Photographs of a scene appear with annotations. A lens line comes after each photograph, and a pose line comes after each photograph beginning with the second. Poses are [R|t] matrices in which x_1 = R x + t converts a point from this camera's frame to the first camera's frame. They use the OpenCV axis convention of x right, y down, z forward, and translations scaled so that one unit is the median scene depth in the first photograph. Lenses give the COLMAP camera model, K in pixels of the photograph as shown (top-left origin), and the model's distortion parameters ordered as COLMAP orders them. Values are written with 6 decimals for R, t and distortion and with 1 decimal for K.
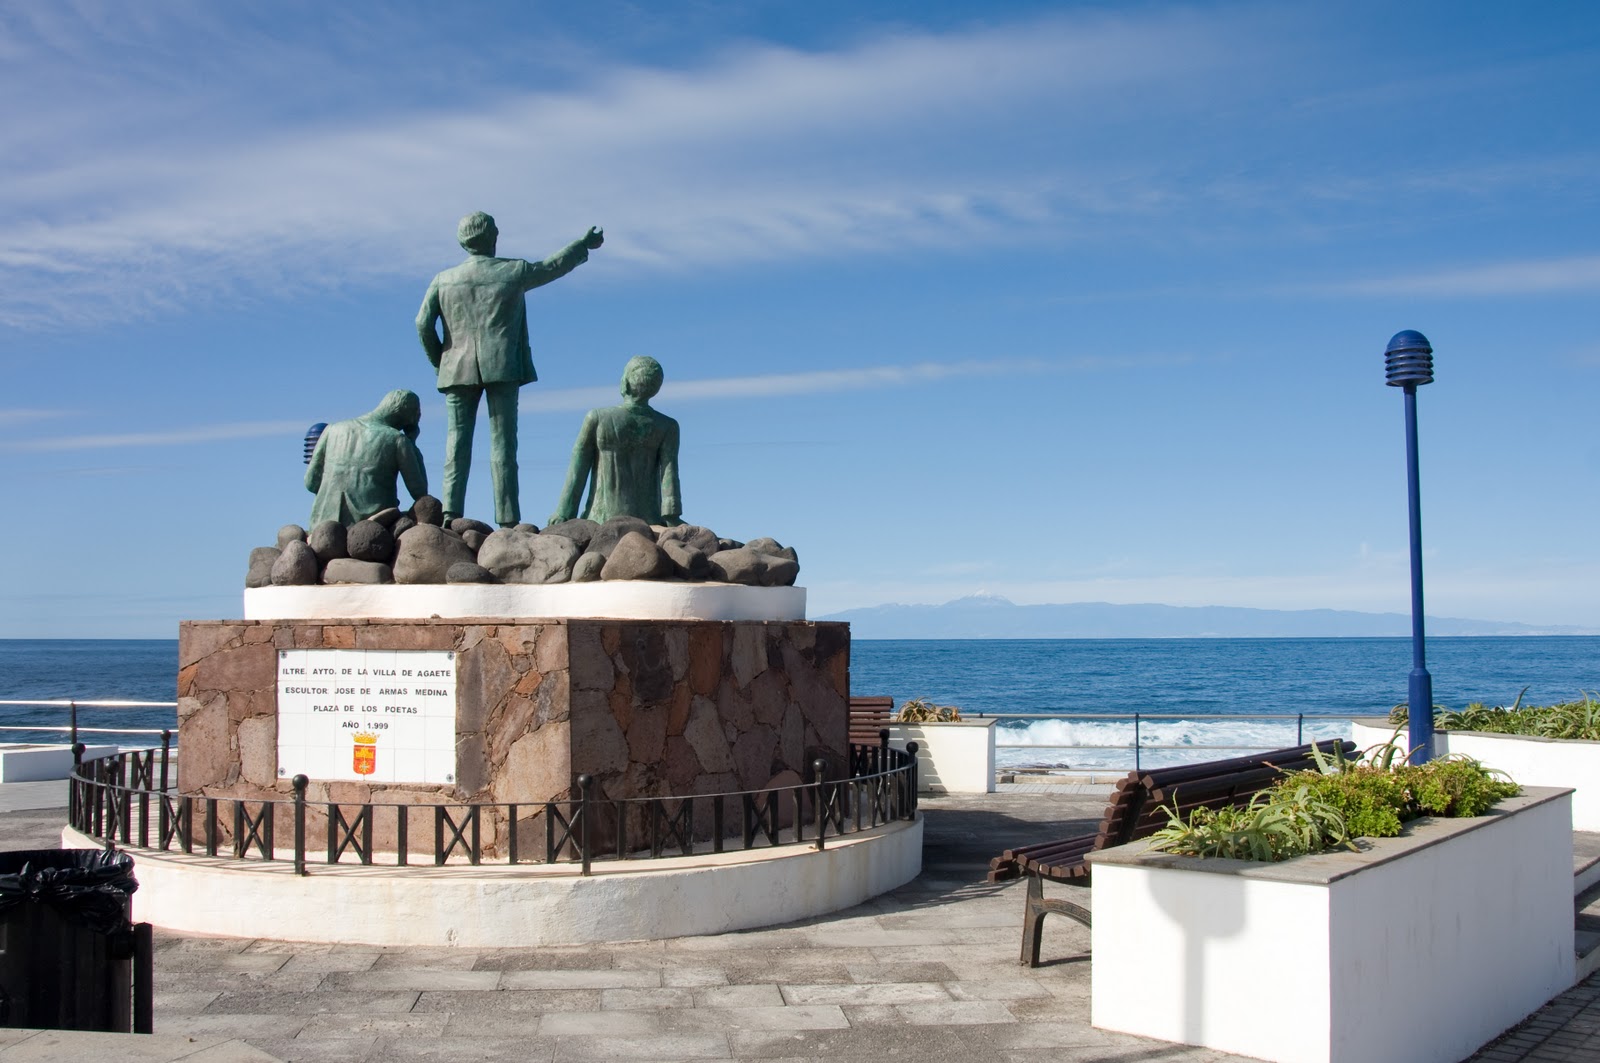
lens RADIAL K [[1374.6, 0, 800.0], [0, 1374.6, 531.5], [0, 0, 1]] dist [-0.080203, 0.007370]
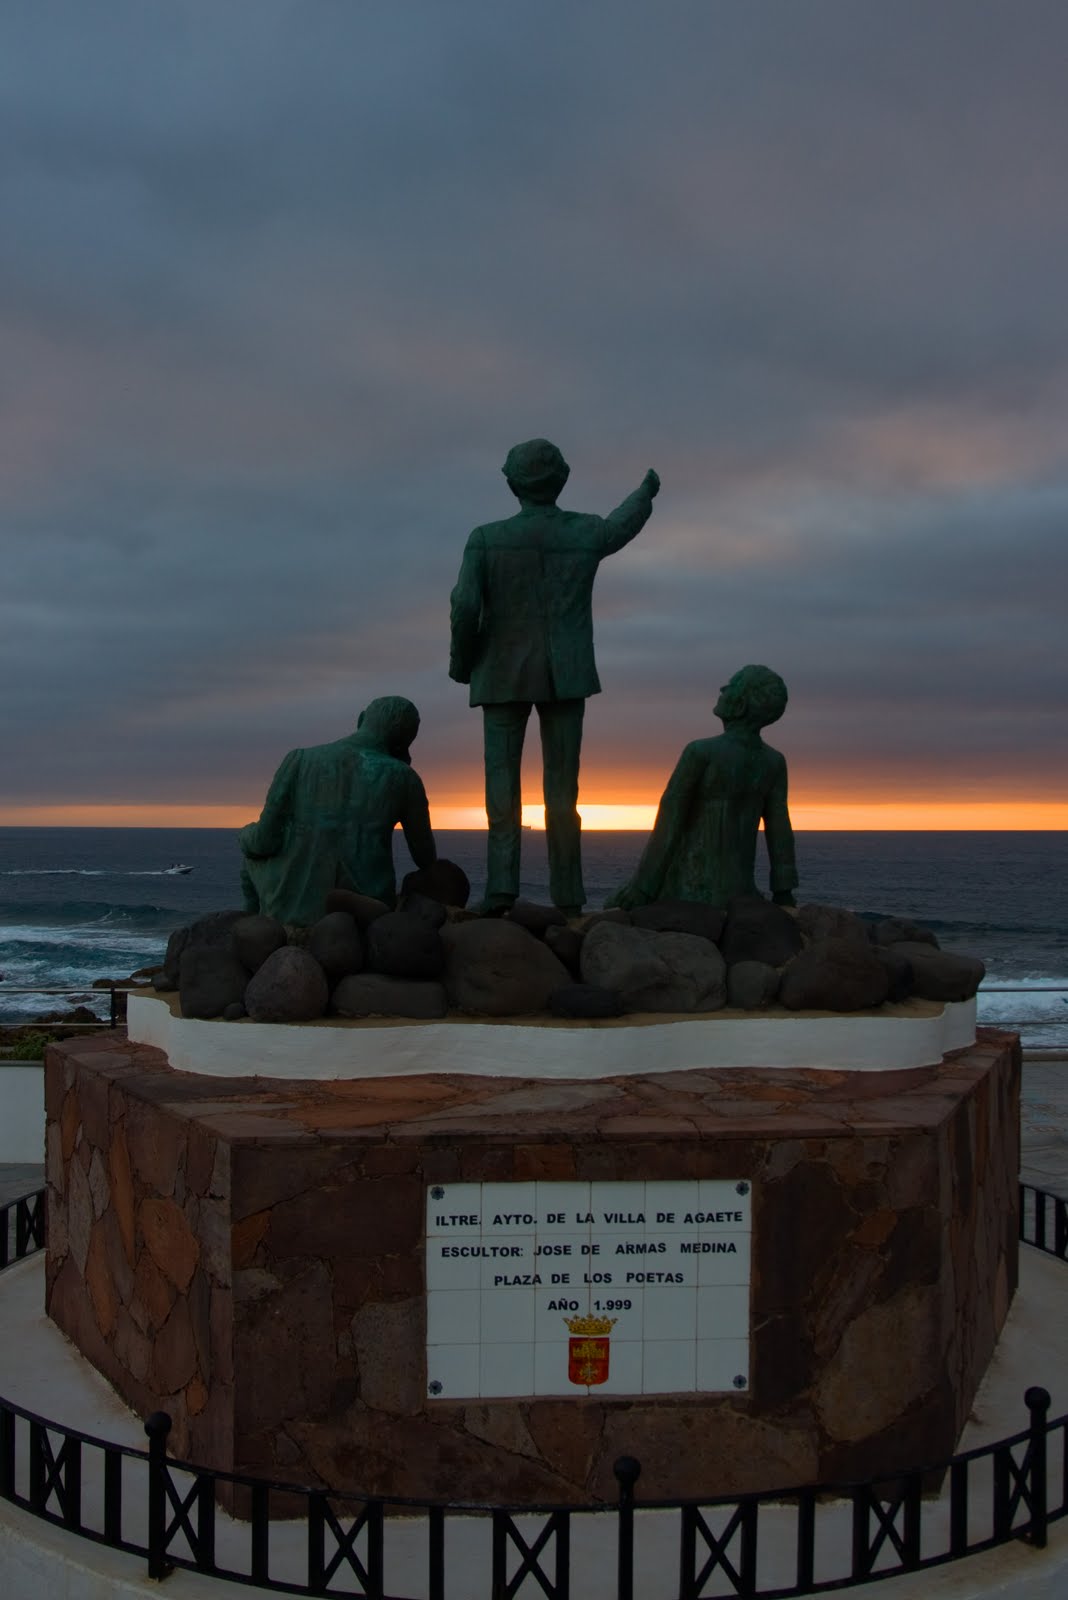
lens RADIAL K [[1374.6, 0, 532.2], [0, 1374.6, 762.5], [0, 0, 1]] dist [-0.080203, 0.007370]
pose [[0.964933, 0.017411, 0.261917, -0.440864], [-0.024028, 0.999467, 0.022080, -0.097398], [-0.261393, -0.027599, 0.964838, 0.373968]]
